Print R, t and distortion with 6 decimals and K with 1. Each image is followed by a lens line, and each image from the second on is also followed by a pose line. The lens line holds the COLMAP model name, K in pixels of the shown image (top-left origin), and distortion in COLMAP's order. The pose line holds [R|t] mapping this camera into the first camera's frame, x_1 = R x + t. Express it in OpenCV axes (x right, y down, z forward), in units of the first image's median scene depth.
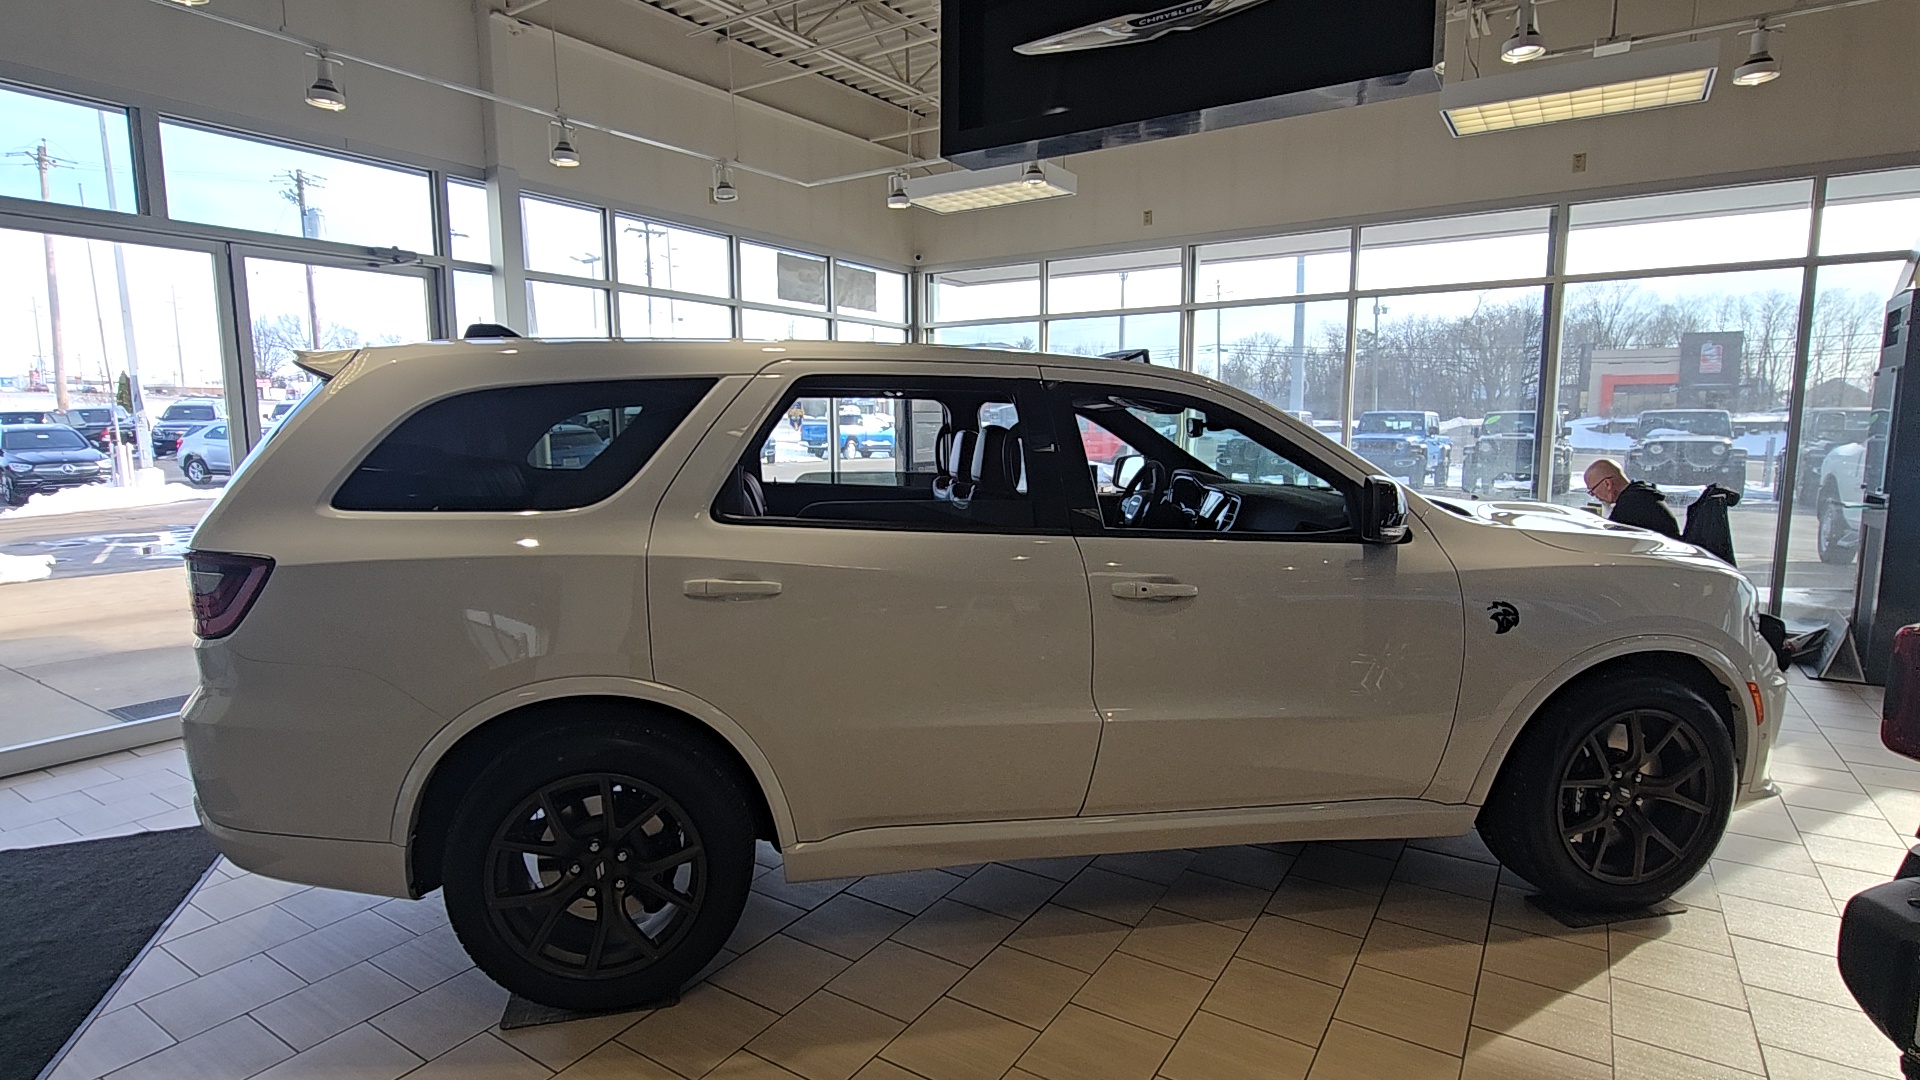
lens RADIAL K [[970.6, 0, 947.9], [0, 970.6, 546.2], [0, 0, 1]] dist [-0.000144, -0.002003]
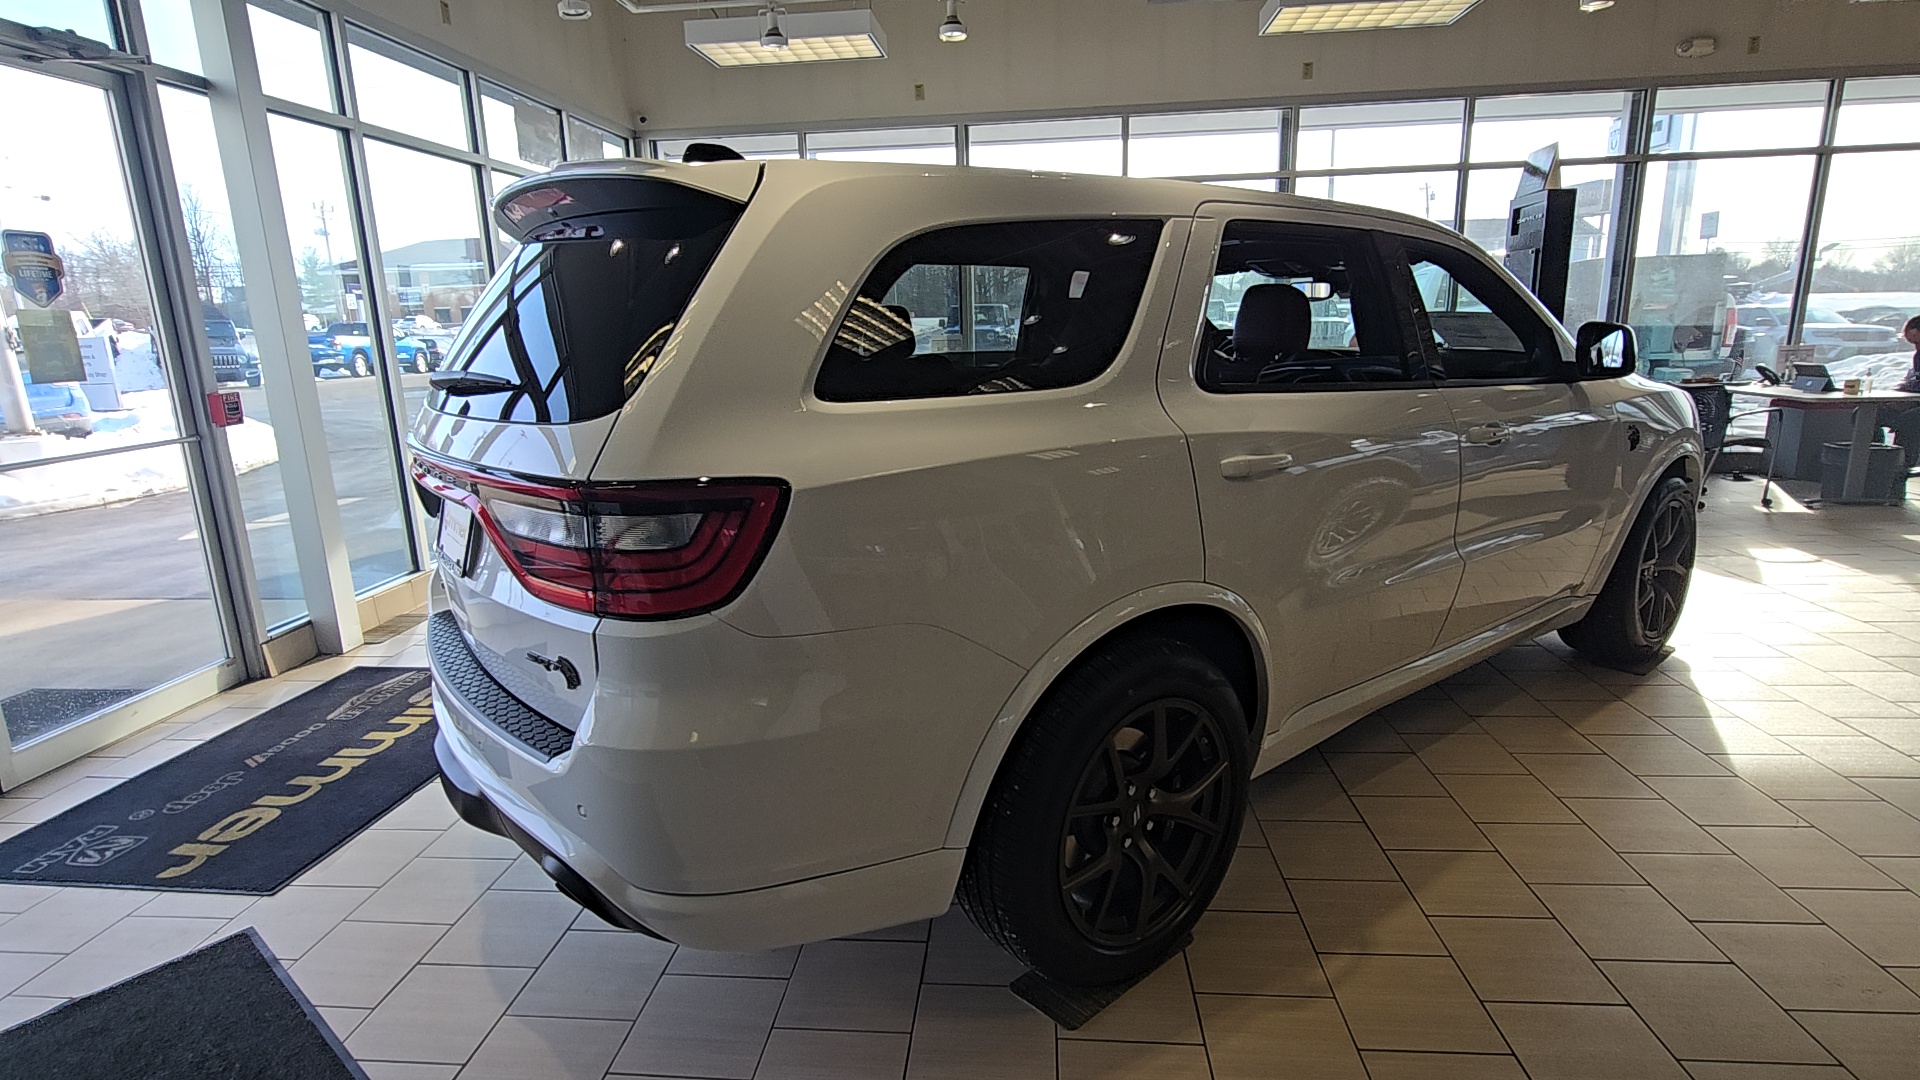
lens RADIAL K [[970.6, 0, 943.4], [0, 970.6, 549.3], [0, 0, 1]] dist [-0.000144, -0.002003]
pose [[0.880459, -0.130965, 0.455675, -0.408470], [0.085081, 0.989135, 0.119891, -0.004733], [-0.466426, -0.066789, 0.882035, 0.166269]]
